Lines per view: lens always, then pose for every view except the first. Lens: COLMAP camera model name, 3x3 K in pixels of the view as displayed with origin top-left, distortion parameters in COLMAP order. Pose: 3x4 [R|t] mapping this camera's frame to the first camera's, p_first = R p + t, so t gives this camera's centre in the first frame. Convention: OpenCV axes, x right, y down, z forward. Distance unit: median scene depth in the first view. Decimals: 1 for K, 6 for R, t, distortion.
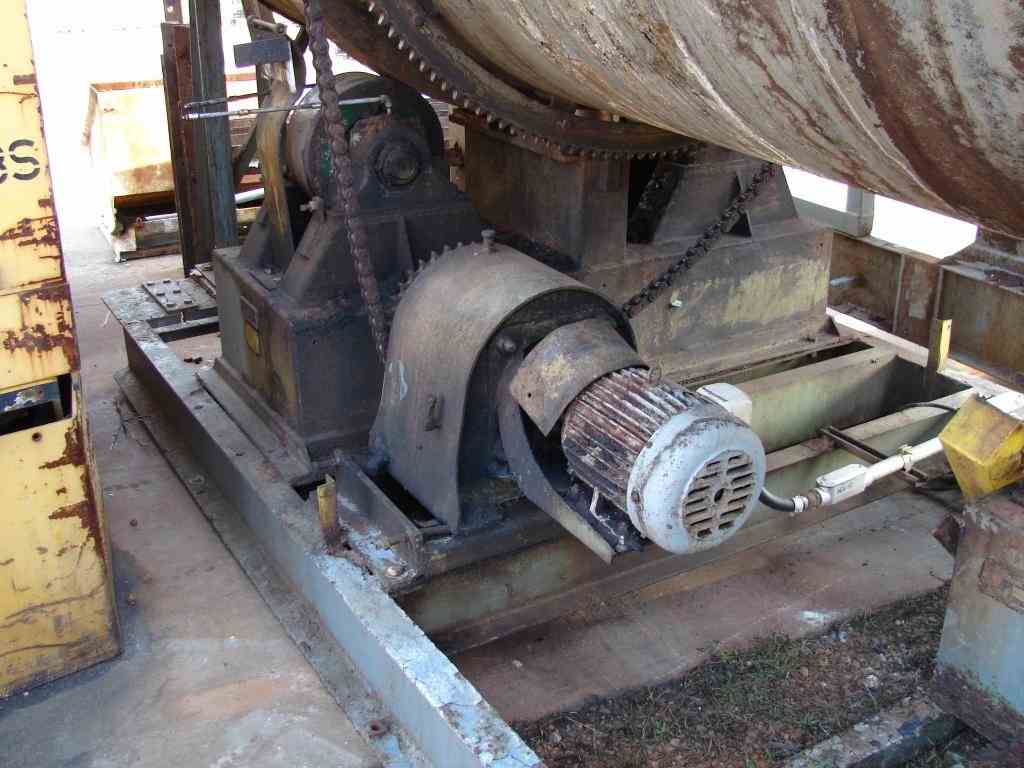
lens RADIAL K [[1115.7, 0, 512.0], [0, 1115.7, 384.0], [0, 0, 1]] dist [-0.275094, 0.432209]
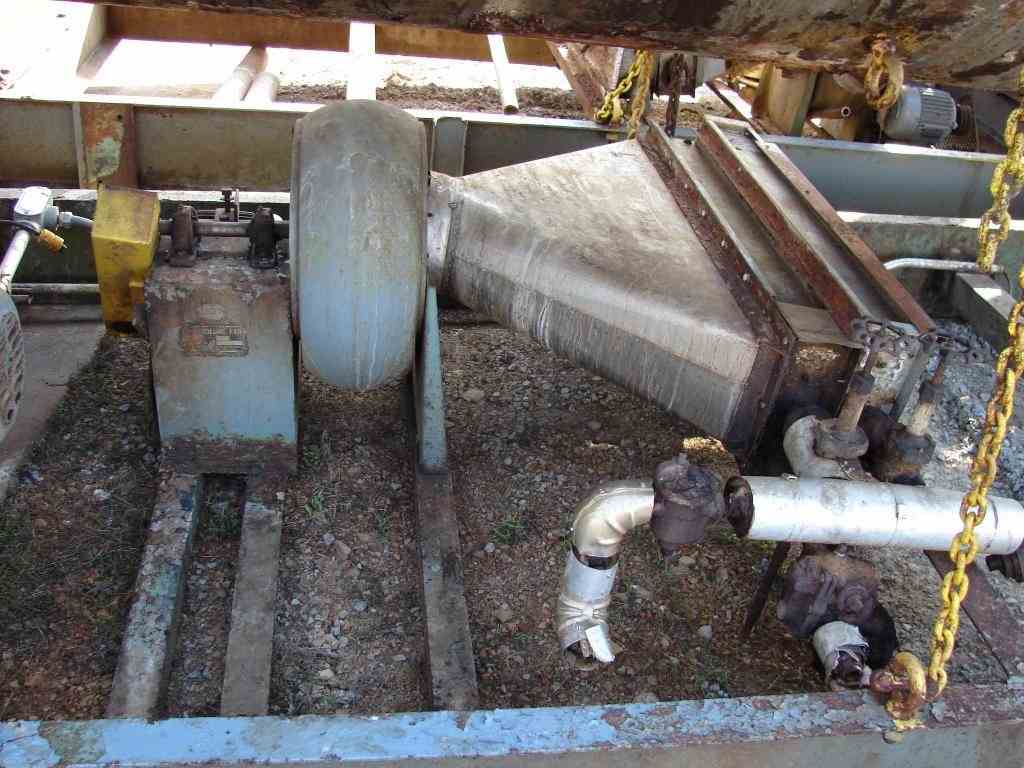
lens RADIAL K [[1115.7, 0, 512.0], [0, 1115.7, 384.0], [0, 0, 1]] dist [-0.275094, 0.432209]
pose [[0.418488, -0.440085, 0.794477, -0.289813], [0.279565, 0.894706, 0.348346, -0.066268], [-0.864125, 0.076329, 0.497456, 0.177536]]
